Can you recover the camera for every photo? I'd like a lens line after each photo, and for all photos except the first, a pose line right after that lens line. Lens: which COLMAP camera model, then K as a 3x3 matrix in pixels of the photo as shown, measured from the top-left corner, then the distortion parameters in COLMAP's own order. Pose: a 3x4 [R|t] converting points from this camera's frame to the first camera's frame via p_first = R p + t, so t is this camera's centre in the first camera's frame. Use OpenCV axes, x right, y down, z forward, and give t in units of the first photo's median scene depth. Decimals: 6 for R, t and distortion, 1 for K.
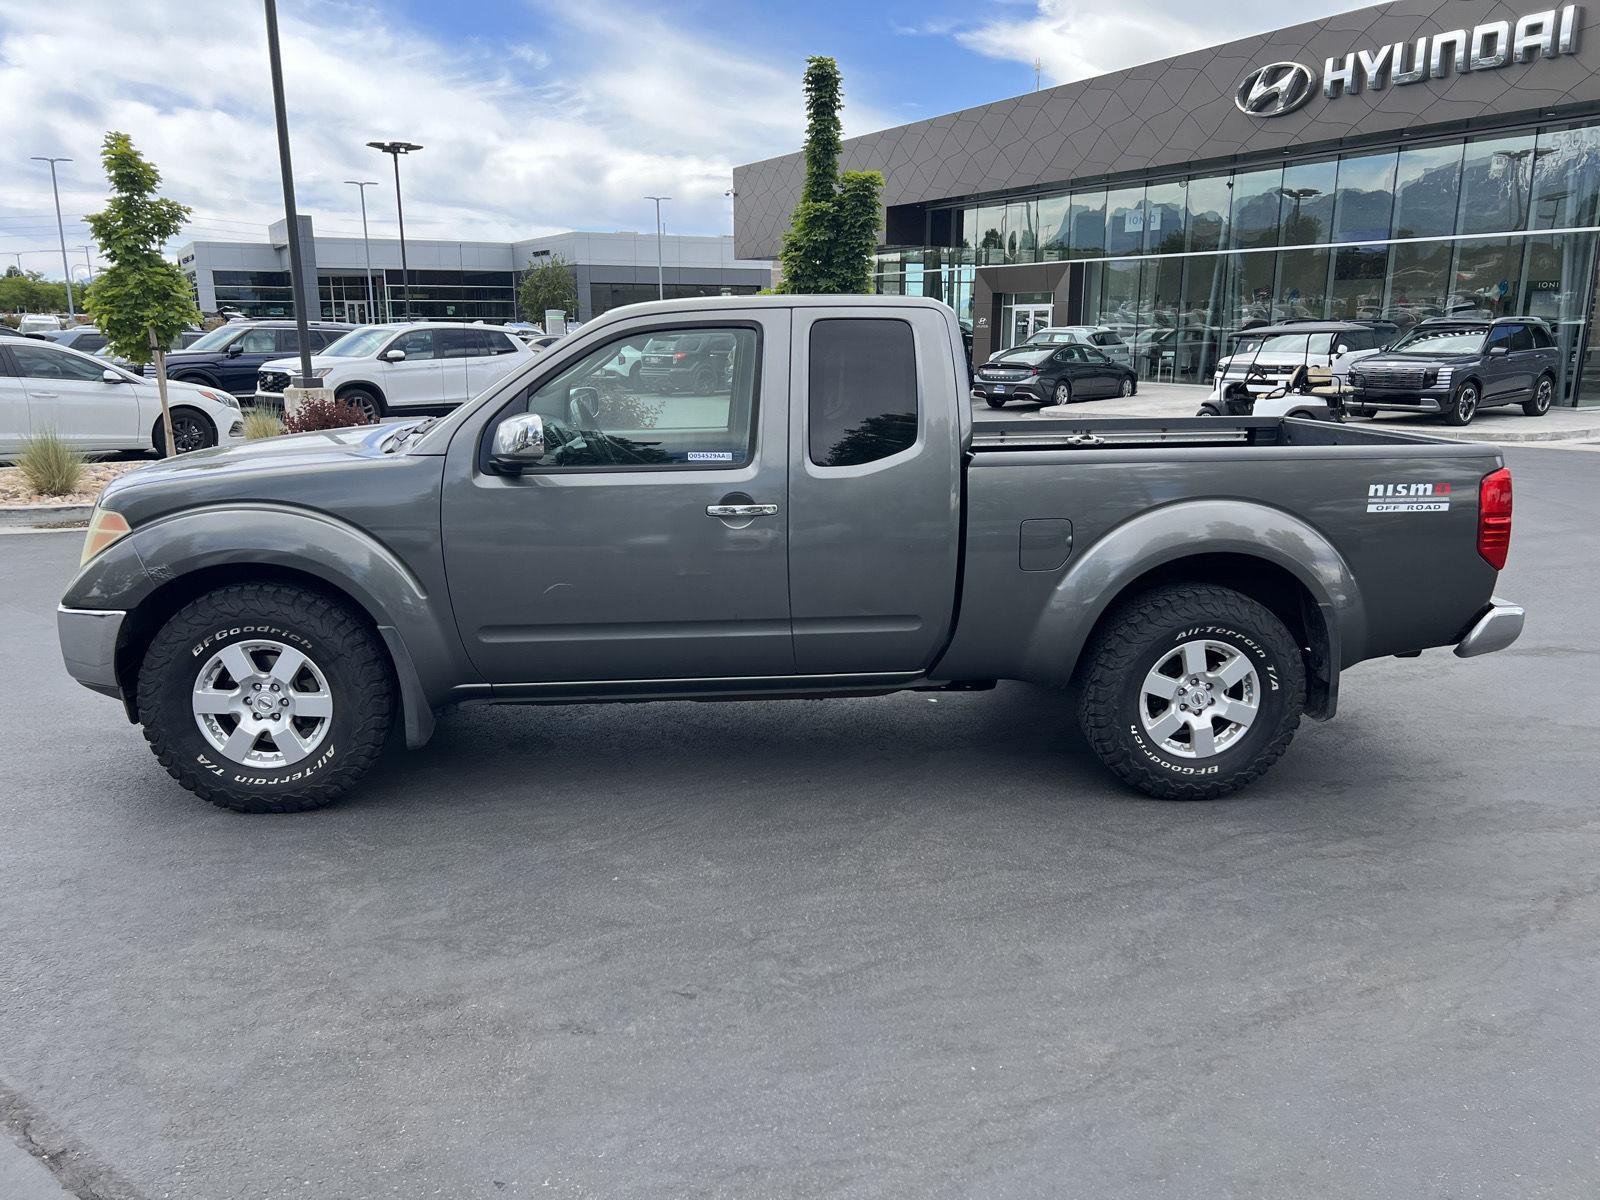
lens RADIAL K [[1261.1, 0, 764.8], [0, 1261.1, 594.5], [0, 0, 1]] dist [0.036505, -0.034774]
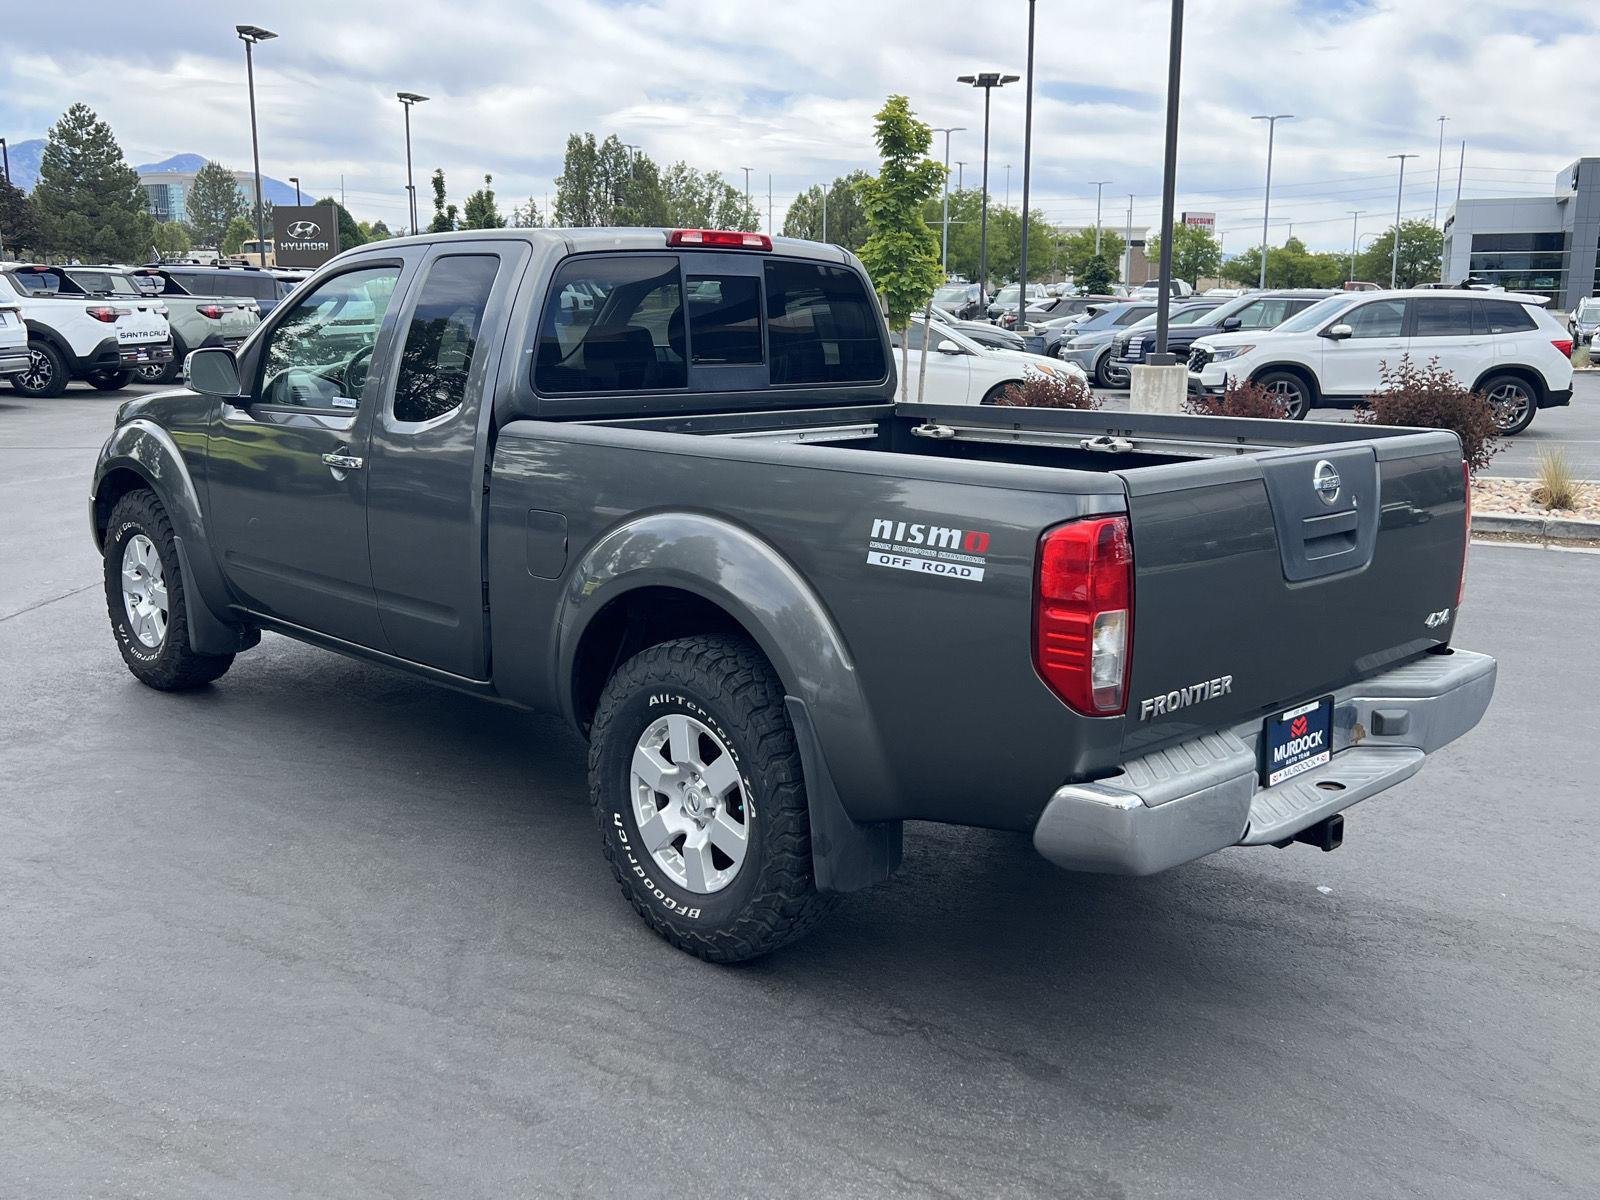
lens RADIAL K [[1548.0, 0, 792.4], [0, 1548.0, 597.6], [0, 0, 1]] dist [0.029382, 0.000000]
pose [[0.629408, 0.153002, -0.761863, 0.996110], [-0.170561, 0.983717, 0.056648, -0.082799], [0.758125, 0.094290, 0.645256, 0.495742]]
